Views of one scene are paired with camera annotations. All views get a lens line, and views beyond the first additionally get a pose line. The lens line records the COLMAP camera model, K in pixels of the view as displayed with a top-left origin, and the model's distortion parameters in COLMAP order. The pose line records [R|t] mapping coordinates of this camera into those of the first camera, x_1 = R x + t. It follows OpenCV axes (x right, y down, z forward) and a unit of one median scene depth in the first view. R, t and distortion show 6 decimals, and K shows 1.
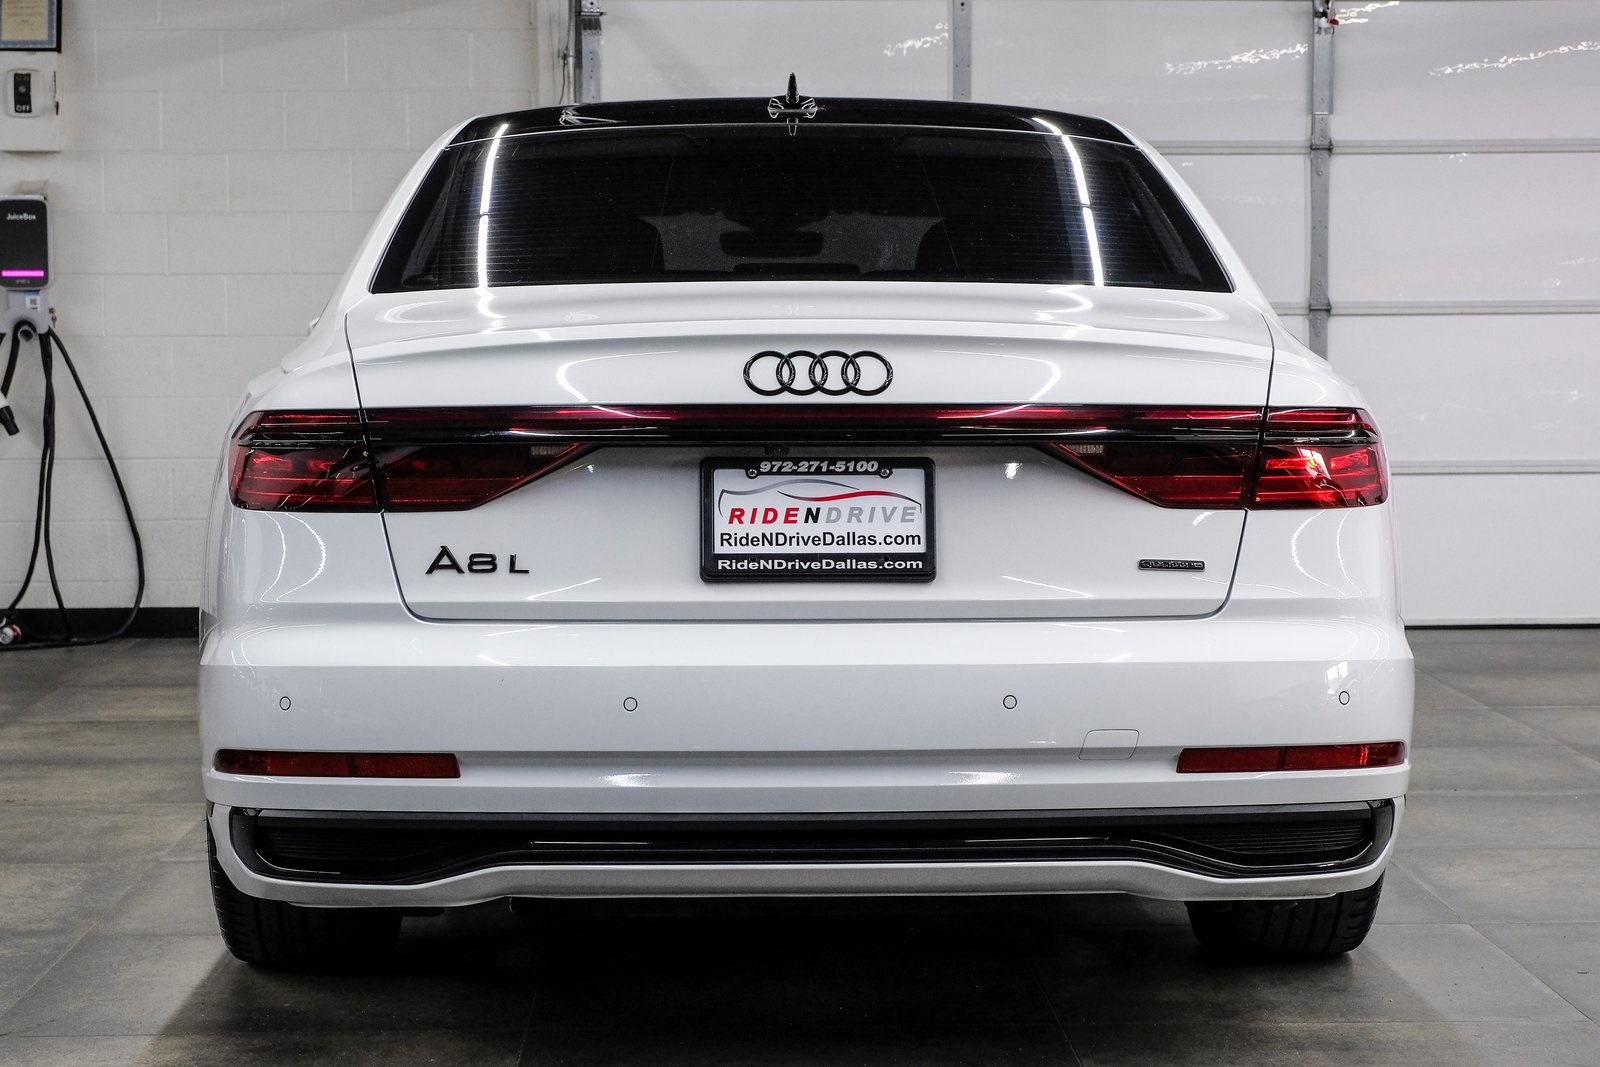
lens RADIAL K [[3488.6, 0, 800.0], [0, 3488.6, 533.5], [0, 0, 1]] dist [0.032926, 0.492927]
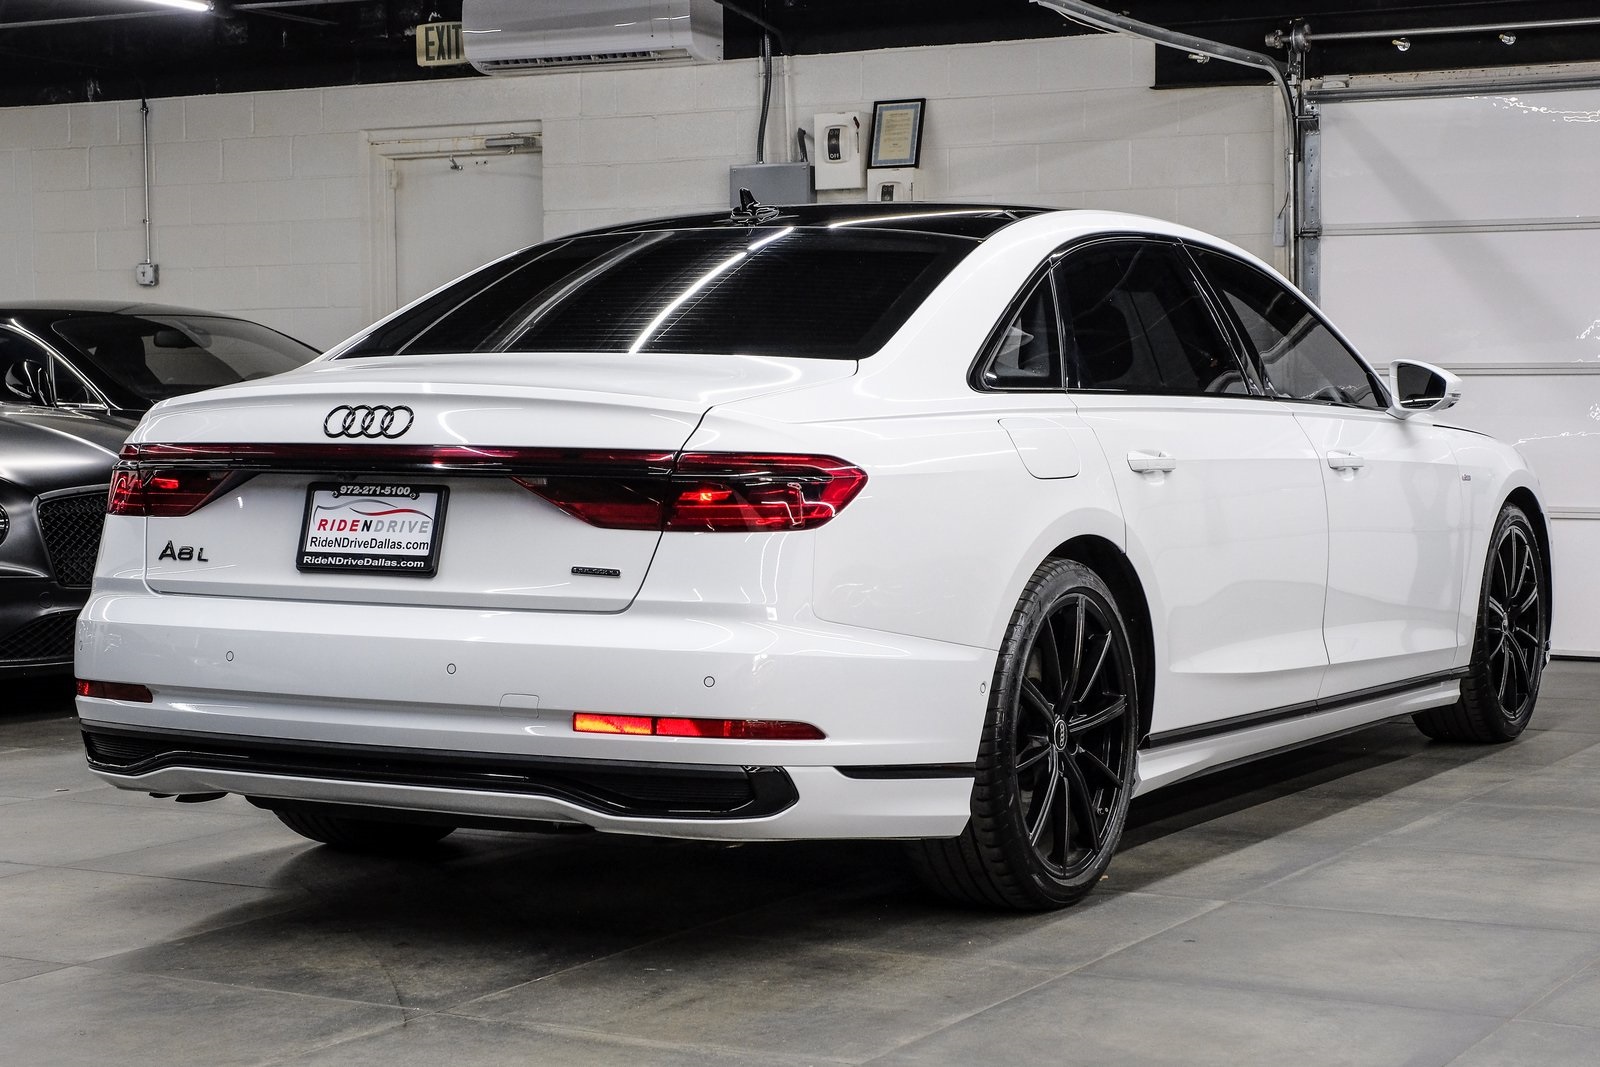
lens RADIAL K [[3059.3, 0, 800.0], [0, 3059.3, 533.5], [0, 0, 1]] dist [0.020989, 0.079890]
pose [[0.851060, 0.027437, -0.524351, 0.772776], [-0.031822, 0.999493, 0.000649, -0.008366], [0.524103, 0.016134, 0.851502, 0.072066]]
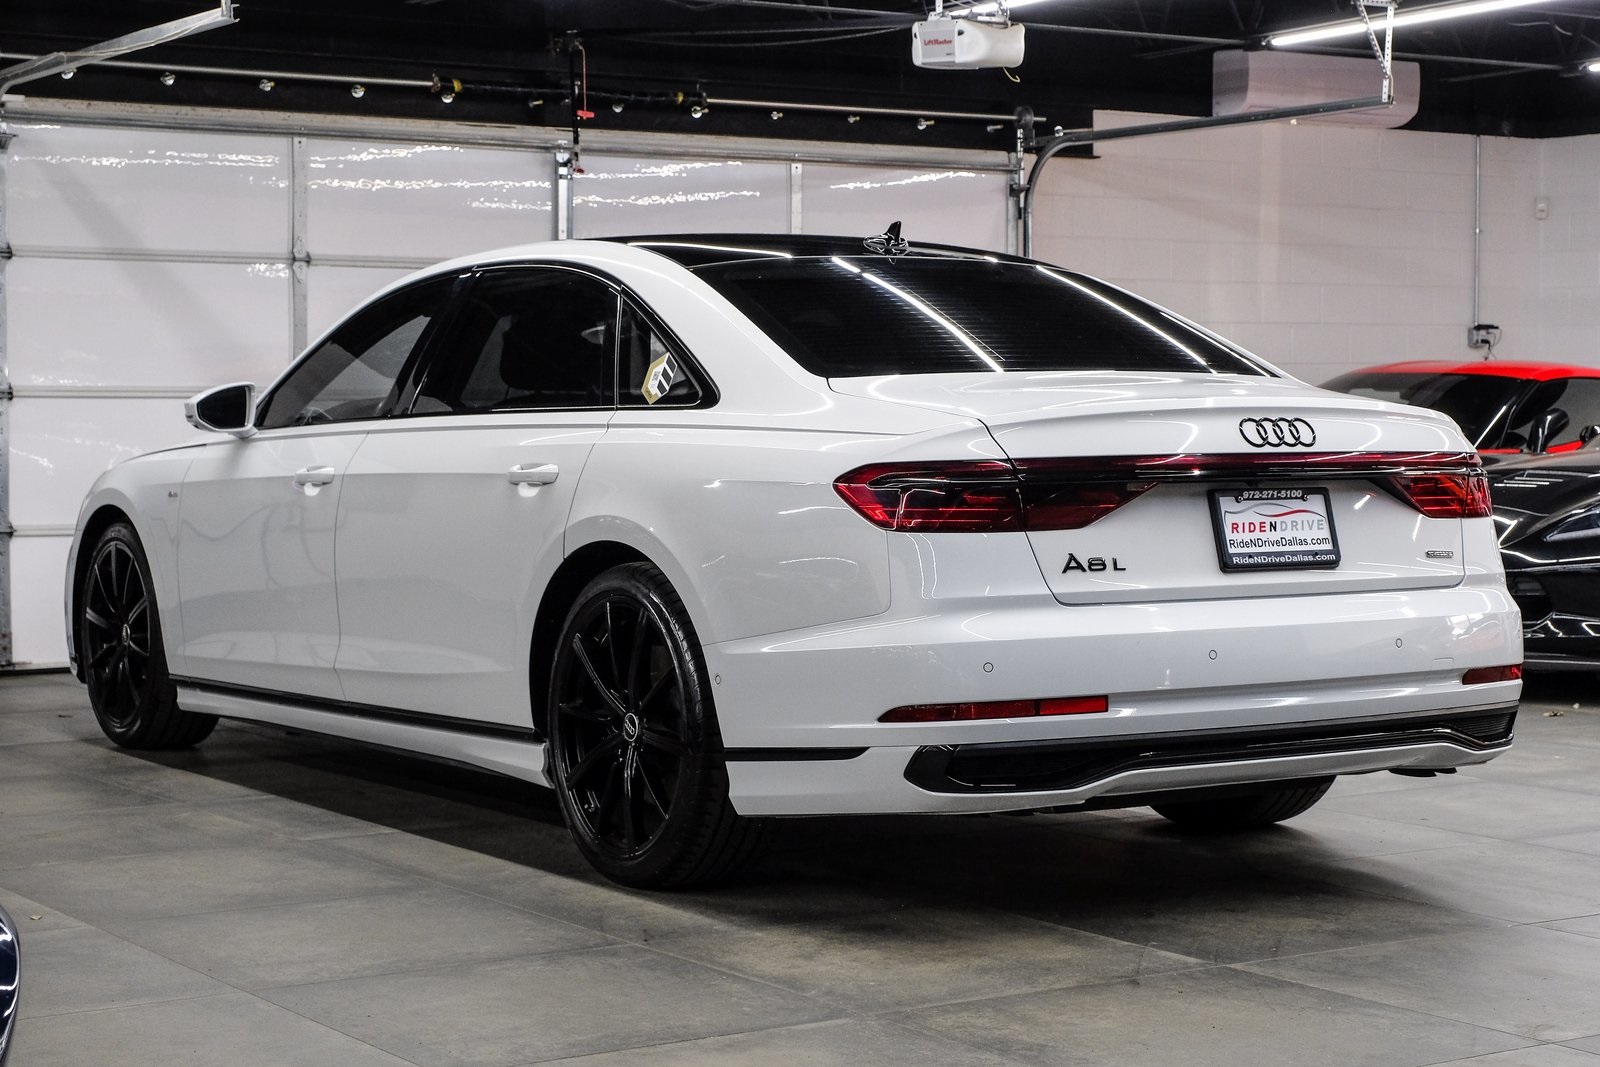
lens RADIAL K [[3059.3, 0, 800.0], [0, 3059.3, 533.5], [0, 0, 1]] dist [0.020989, 0.079890]
pose [[0.855068, -0.023144, 0.517999, -0.856415], [0.032359, 0.999438, -0.008761, 0.002785], [-0.517505, 0.024253, 0.855337, -0.026043]]
